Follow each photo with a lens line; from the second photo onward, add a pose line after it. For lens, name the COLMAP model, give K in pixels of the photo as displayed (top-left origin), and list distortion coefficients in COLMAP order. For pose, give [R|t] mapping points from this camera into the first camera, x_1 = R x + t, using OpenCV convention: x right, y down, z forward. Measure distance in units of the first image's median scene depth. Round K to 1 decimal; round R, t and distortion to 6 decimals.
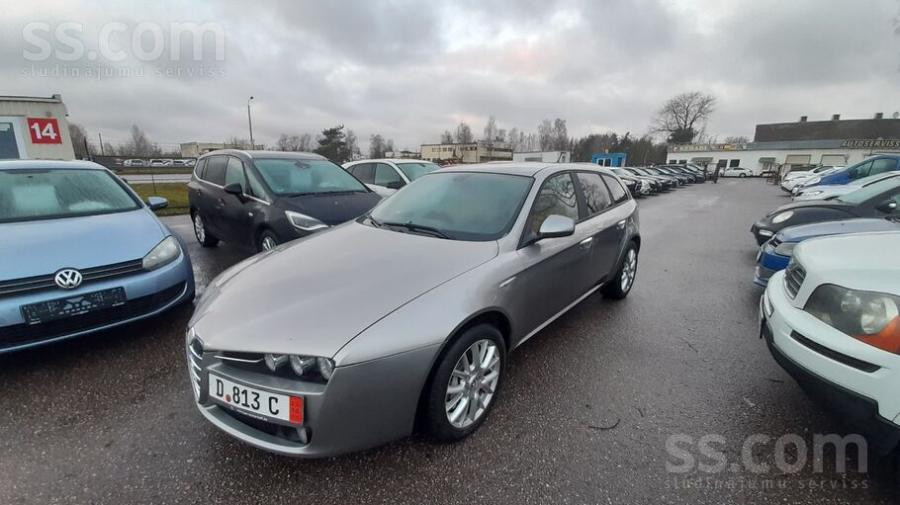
lens RADIAL K [[353.6, 0, 448.9], [0, 353.6, 254.0], [0, 0, 1]] dist [0.018256, -0.017155]
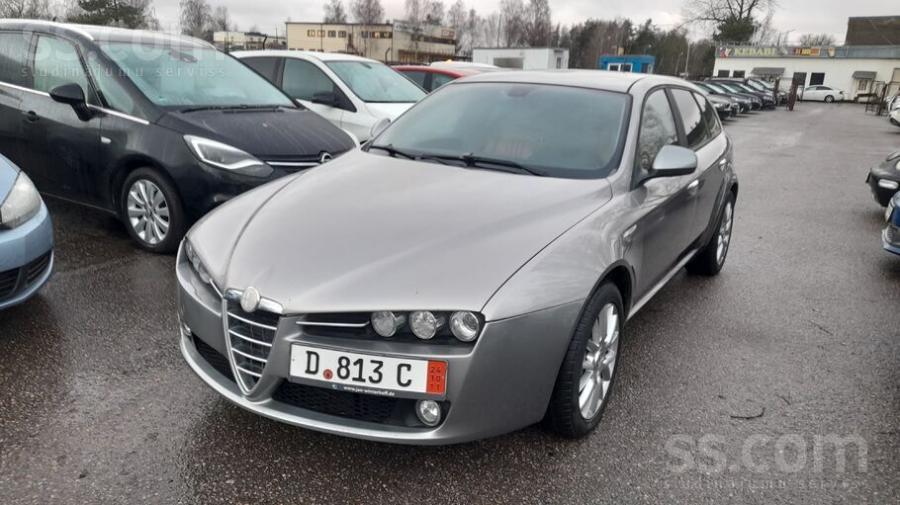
lens RADIAL K [[645.3, 0, 460.5], [0, 645.3, 223.9], [0, 0, 1]] dist [0.093273, -0.099807]
pose [[0.983722, -0.001621, 0.179687, -0.338565], [0.003009, 0.999968, -0.007448, 0.055826], [-0.179669, 0.007868, 0.983696, -0.235184]]
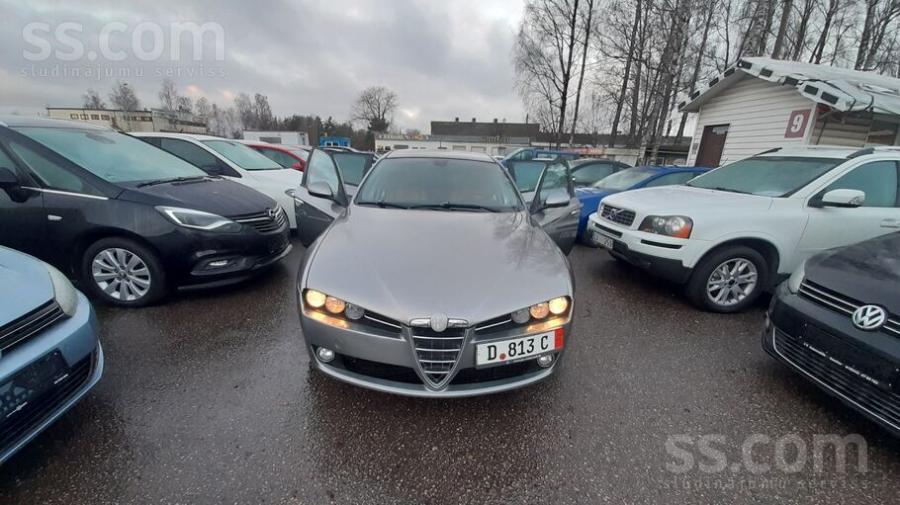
lens RADIAL K [[347.6, 0, 452.9], [0, 347.6, 254.5], [0, 0, 1]] dist [0.019928, -0.015054]
pose [[0.730419, -0.164028, 0.663010, -0.824972], [0.129257, 0.986389, 0.101633, -0.034856], [-0.670657, 0.011464, 0.741679, 0.148531]]
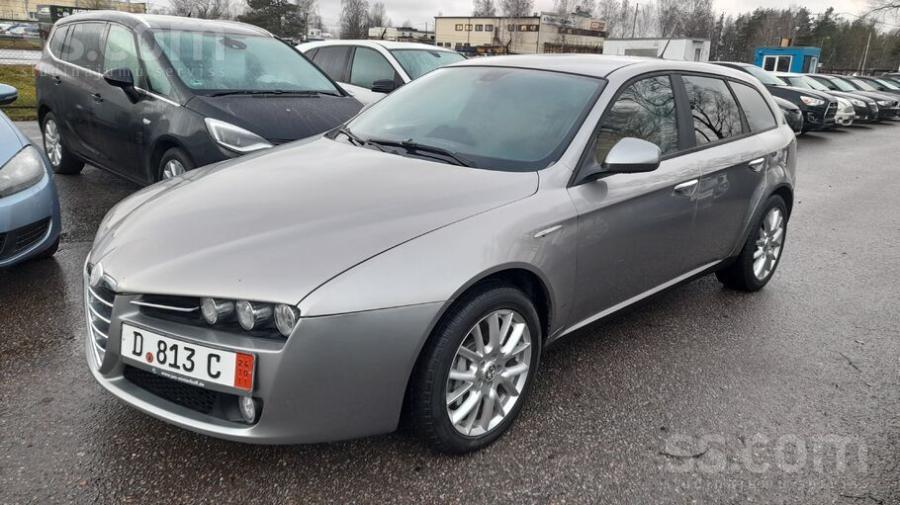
lens RADIAL K [[653.0, 0, 455.1], [0, 653.0, 226.0], [0, 0, 1]] dist [0.065928, -0.070091]
pose [[0.998088, 0.052848, -0.032057, 0.020532], [-0.052613, 0.998582, 0.008152, 0.052317], [0.032443, -0.006450, 0.999453, -0.192995]]
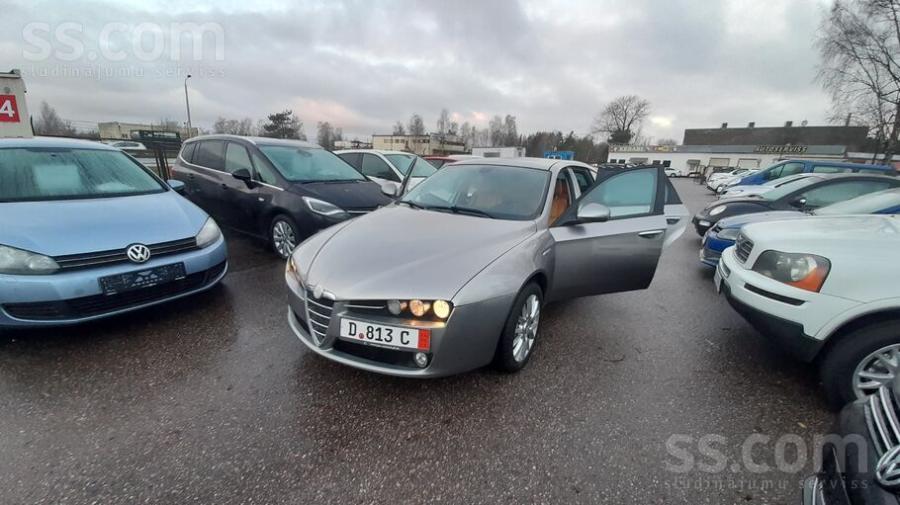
lens RADIAL K [[353.6, 0, 448.9], [0, 353.6, 254.0], [0, 0, 1]] dist [0.018256, -0.017155]
pose [[0.991400, -0.002053, 0.130849, -0.271158], [-0.000482, 0.999813, 0.019338, 0.047944], [-0.130865, -0.019235, 0.991214, -0.175438]]
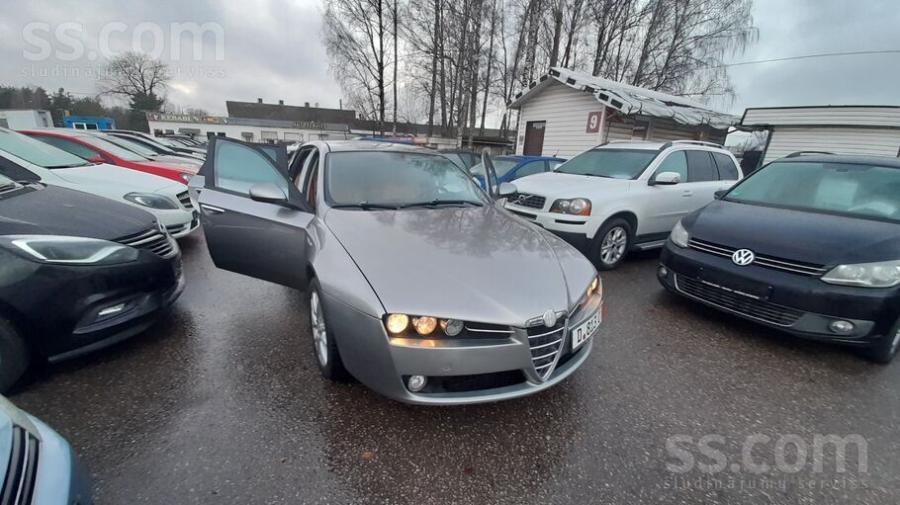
lens RADIAL K [[346.8, 0, 446.5], [0, 346.8, 254.6], [0, 0, 1]] dist [0.023418, -0.016685]
pose [[0.343057, -0.260666, 0.902422, -1.061297], [0.186866, 0.960460, 0.206393, -0.134335], [-0.920539, 0.097828, 0.378202, 0.542688]]
